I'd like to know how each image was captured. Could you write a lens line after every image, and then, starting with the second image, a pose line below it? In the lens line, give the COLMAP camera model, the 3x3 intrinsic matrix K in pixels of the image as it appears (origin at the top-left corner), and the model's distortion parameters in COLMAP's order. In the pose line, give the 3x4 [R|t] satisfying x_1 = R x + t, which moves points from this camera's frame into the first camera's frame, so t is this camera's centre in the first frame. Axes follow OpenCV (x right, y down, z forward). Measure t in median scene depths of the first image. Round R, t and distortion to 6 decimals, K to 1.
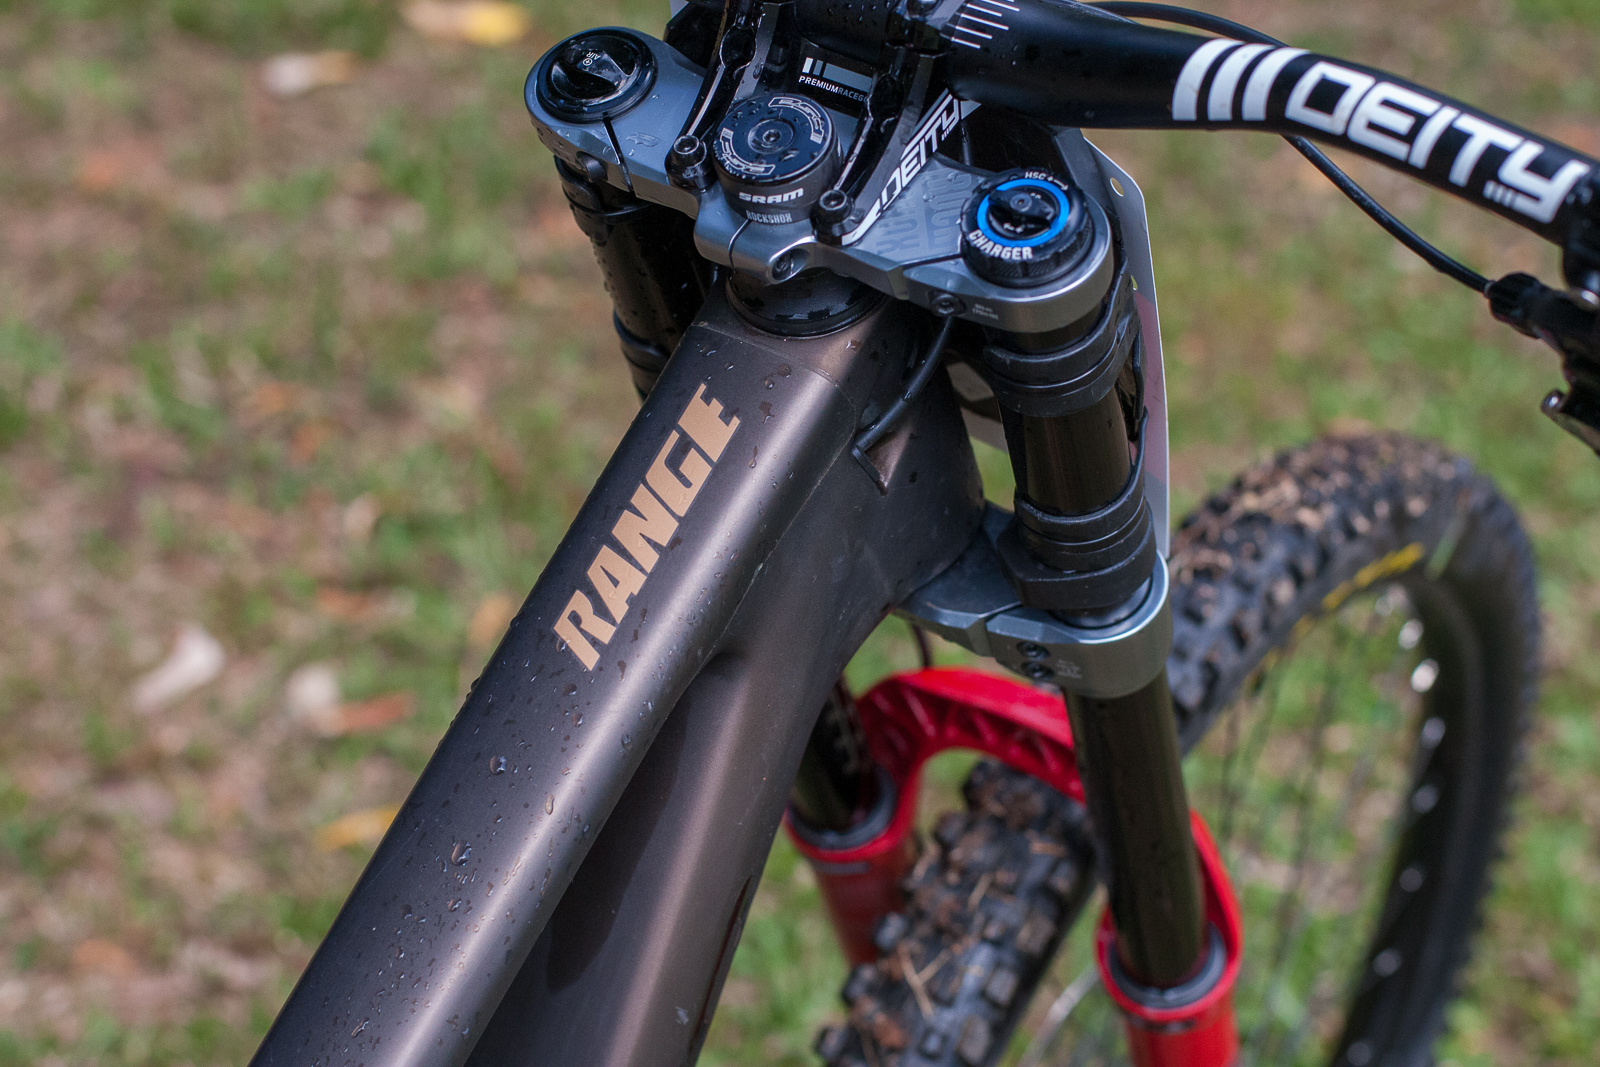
lens RADIAL K [[2894.6, 0, 800.0], [0, 2894.6, 533.5], [0, 0, 1]] dist [-0.218325, 1.364257]
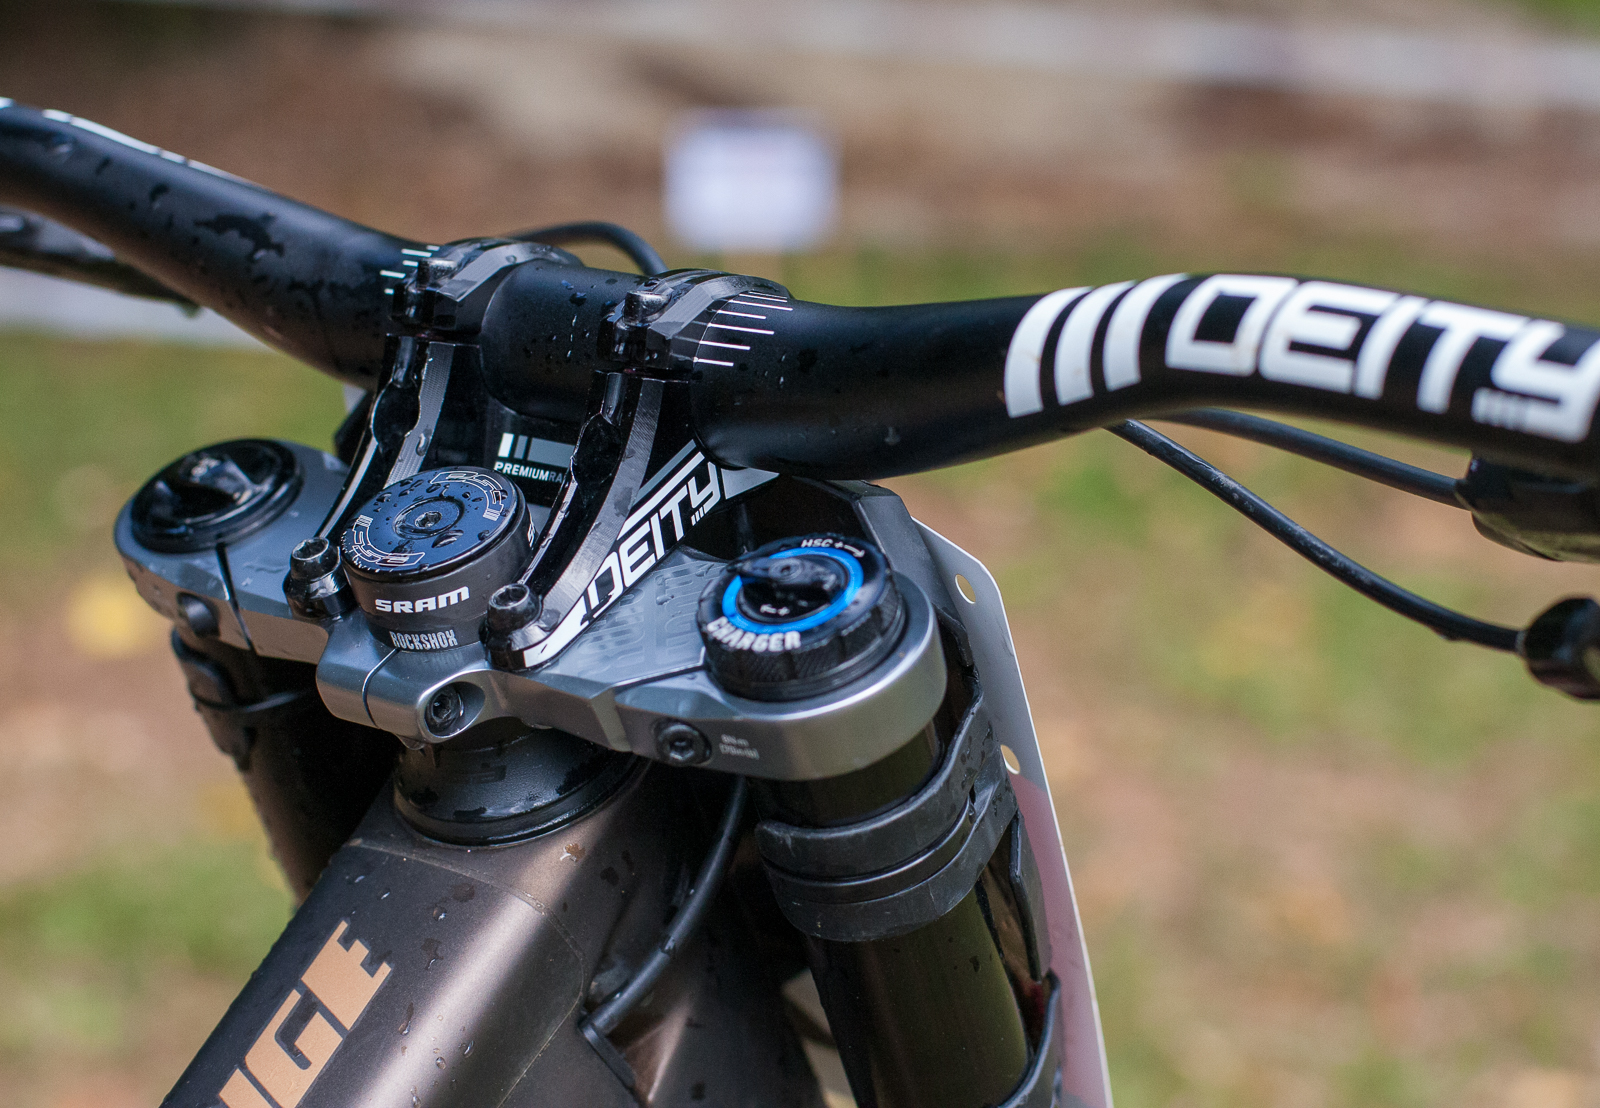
lens RADIAL K [[3281.7, 0, 800.0], [0, 3281.7, 554.0], [0, 0, 1]] dist [-0.155896, -0.163066]
pose [[0.998455, -0.031789, -0.045576, 0.109068], [0.015853, 0.949064, -0.314683, 0.106421], [0.053258, 0.313475, 0.948102, 0.300774]]
